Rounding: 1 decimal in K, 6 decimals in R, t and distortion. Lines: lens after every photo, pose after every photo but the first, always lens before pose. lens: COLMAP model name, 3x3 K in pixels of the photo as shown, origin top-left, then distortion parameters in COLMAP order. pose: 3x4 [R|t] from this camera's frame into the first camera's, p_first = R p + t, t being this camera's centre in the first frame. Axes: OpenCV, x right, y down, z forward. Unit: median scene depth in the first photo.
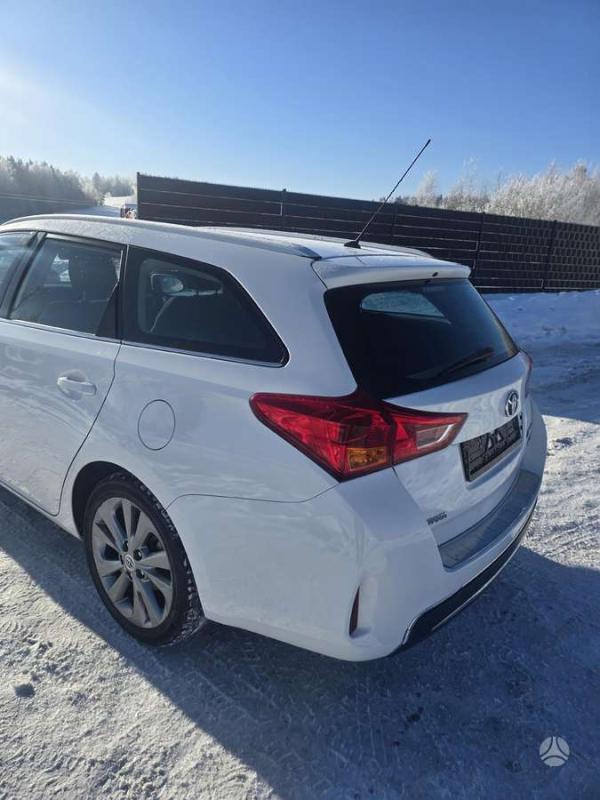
lens RADIAL K [[549.5, 0, 300.8], [0, 549.5, 379.8], [0, 0, 1]] dist [0.010020, -0.001725]
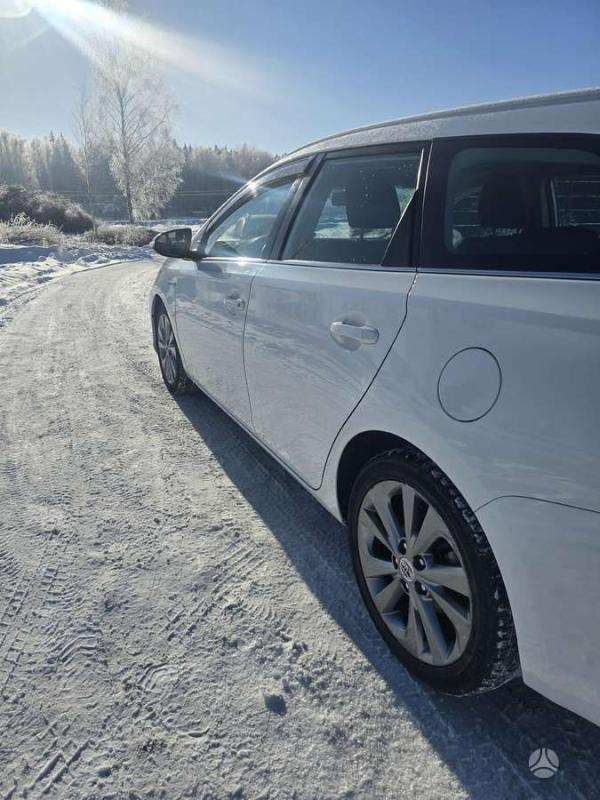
lens RADIAL K [[629.7, 0, 300.0], [0, 629.7, 400.0], [0, 0, 1]] dist [0.089628, -0.167431]
pose [[0.899860, 0.088275, -0.427152, -0.096627], [-0.056464, 0.994642, 0.086603, 0.037725], [0.432508, -0.053812, 0.900023, 0.179663]]
